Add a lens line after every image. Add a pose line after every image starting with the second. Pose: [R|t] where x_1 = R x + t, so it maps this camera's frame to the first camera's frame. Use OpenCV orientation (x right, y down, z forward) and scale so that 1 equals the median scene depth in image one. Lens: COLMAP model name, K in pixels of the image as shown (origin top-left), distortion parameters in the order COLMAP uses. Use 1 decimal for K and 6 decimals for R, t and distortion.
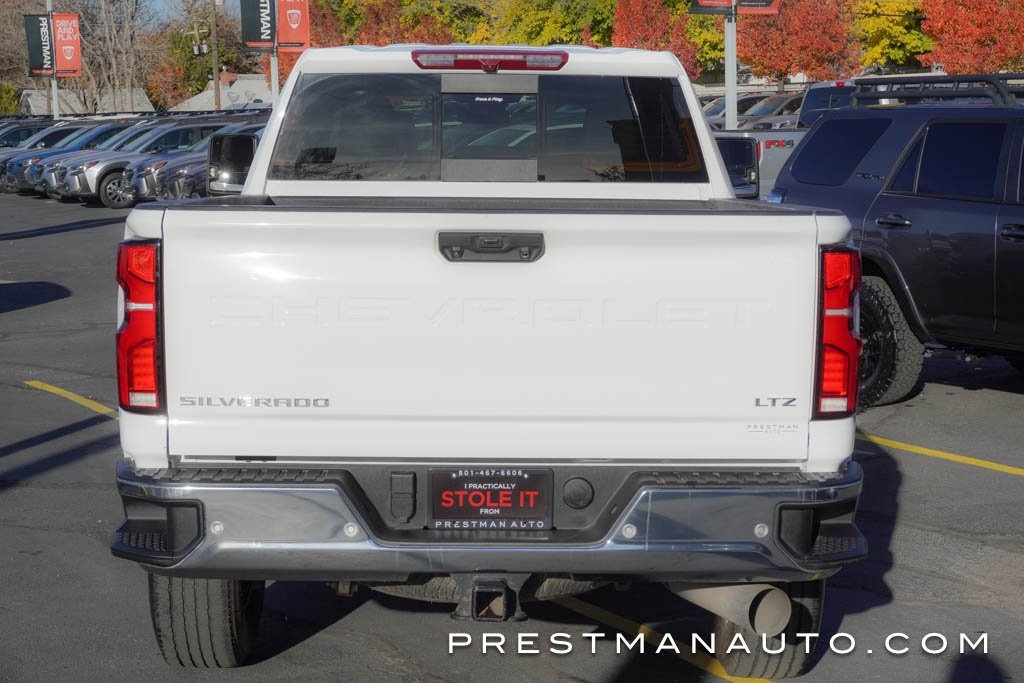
lens RADIAL K [[1745.7, 0, 507.7], [0, 1745.7, 340.5], [0, 0, 1]] dist [0.018633, 0.000000]
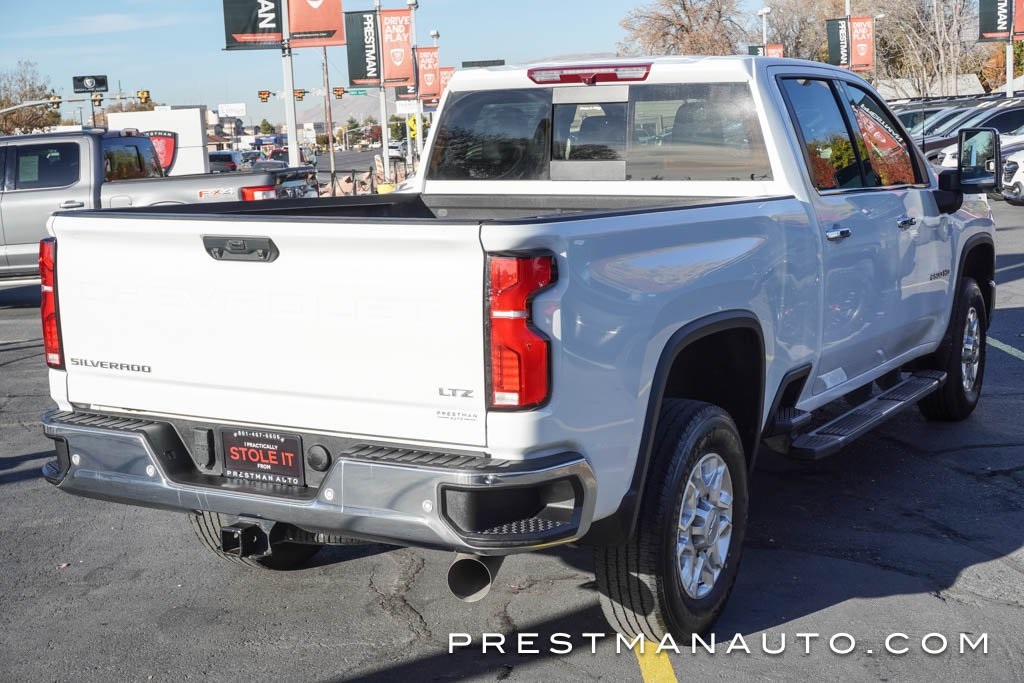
lens RADIAL K [[1461.4, 0, 515.8], [0, 1461.4, 340.4], [0, 0, 1]] dist [0.028763, 0.000000]
pose [[0.860296, 0.050235, -0.507313, 0.650964], [-0.032341, 0.998507, 0.044031, -0.039799], [0.508768, -0.021473, 0.860636, 0.217676]]
